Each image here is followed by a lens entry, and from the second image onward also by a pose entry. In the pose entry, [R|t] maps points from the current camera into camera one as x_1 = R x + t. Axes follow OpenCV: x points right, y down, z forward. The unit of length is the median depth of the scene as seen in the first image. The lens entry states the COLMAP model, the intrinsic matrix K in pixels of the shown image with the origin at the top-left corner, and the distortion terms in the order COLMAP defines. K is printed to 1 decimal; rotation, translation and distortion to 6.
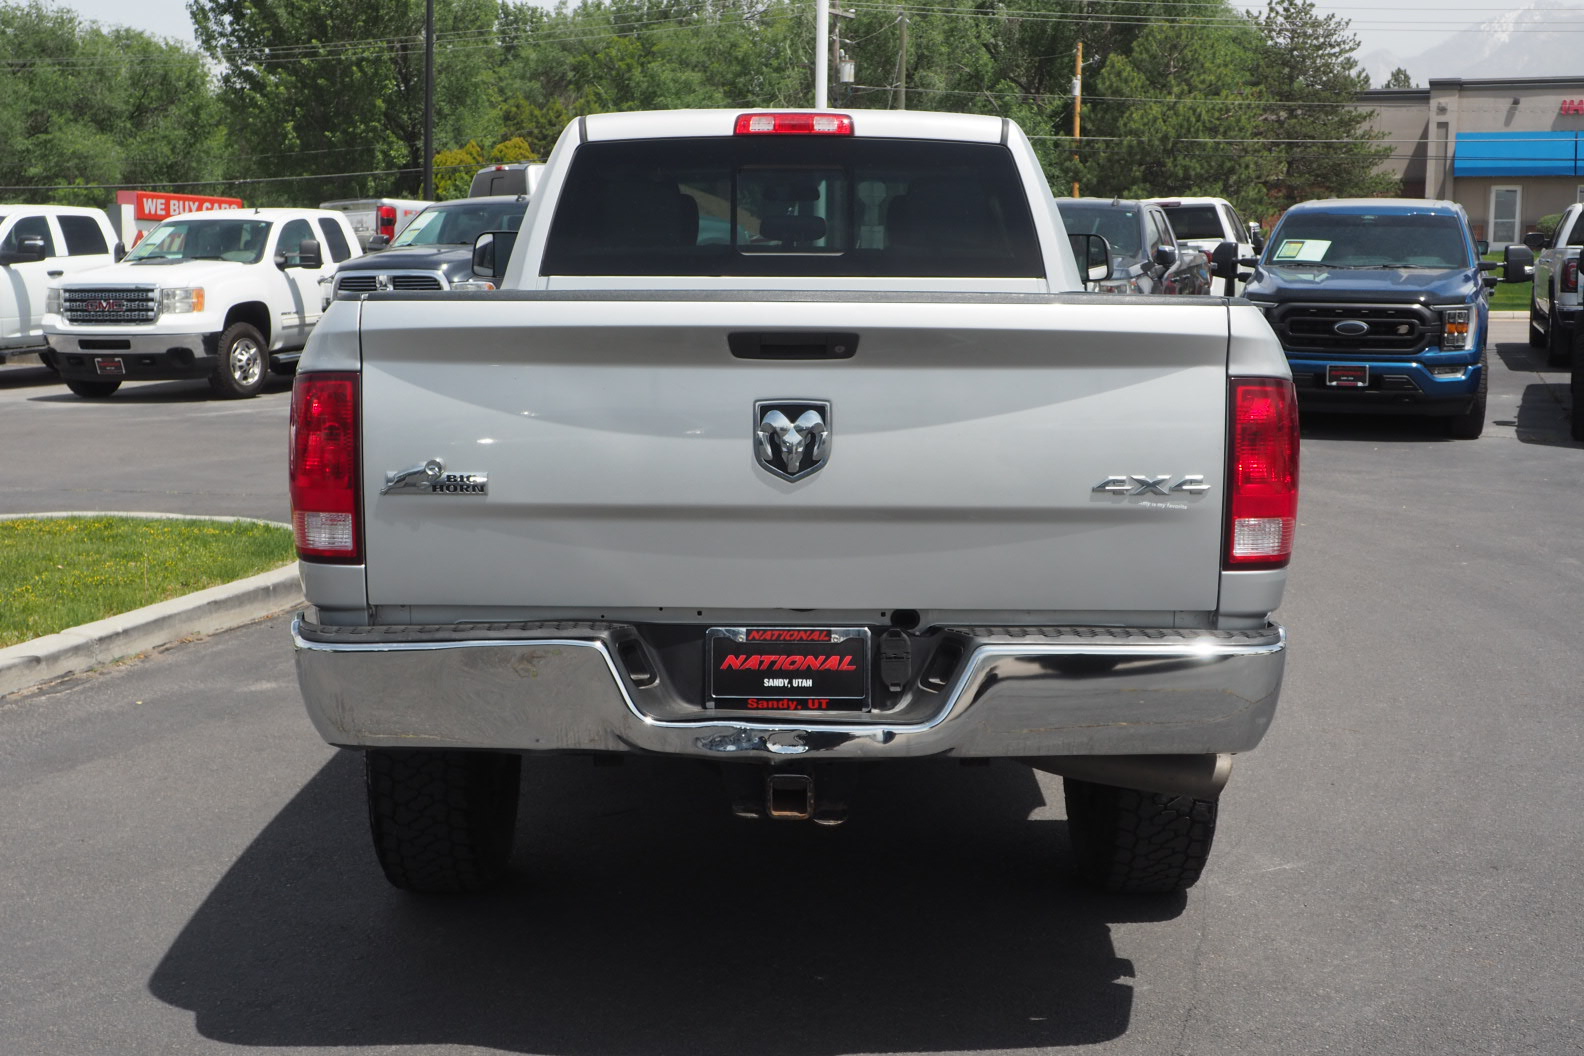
lens RADIAL K [[2025.1, 0, 793.3], [0, 2025.1, 500.7], [0, 0, 1]] dist [-0.012320, 0.040250]
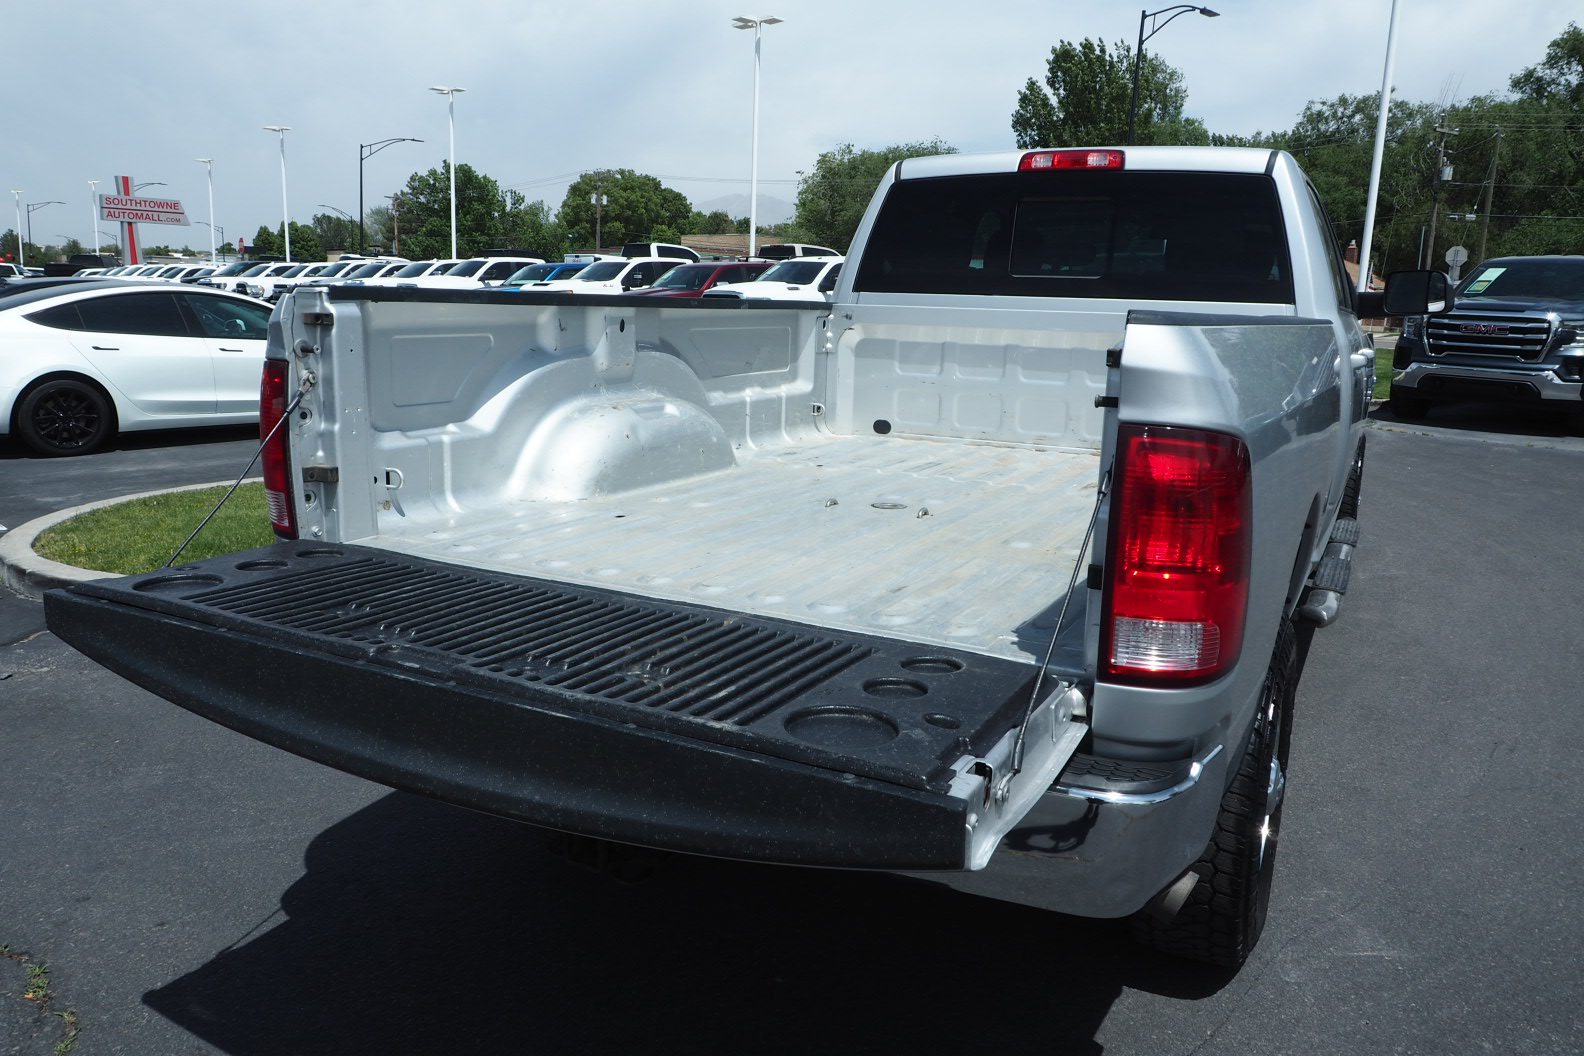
lens RADIAL K [[1185.1, 0, 792.0], [0, 1185.1, 528.0], [0, 0, 1]] dist [-0.024322, 0.011212]
pose [[0.886118, 0.109202, -0.450411, 0.177555], [-0.075564, 0.992882, 0.092063, -0.031148], [0.457258, -0.047543, 0.888062, 0.329538]]
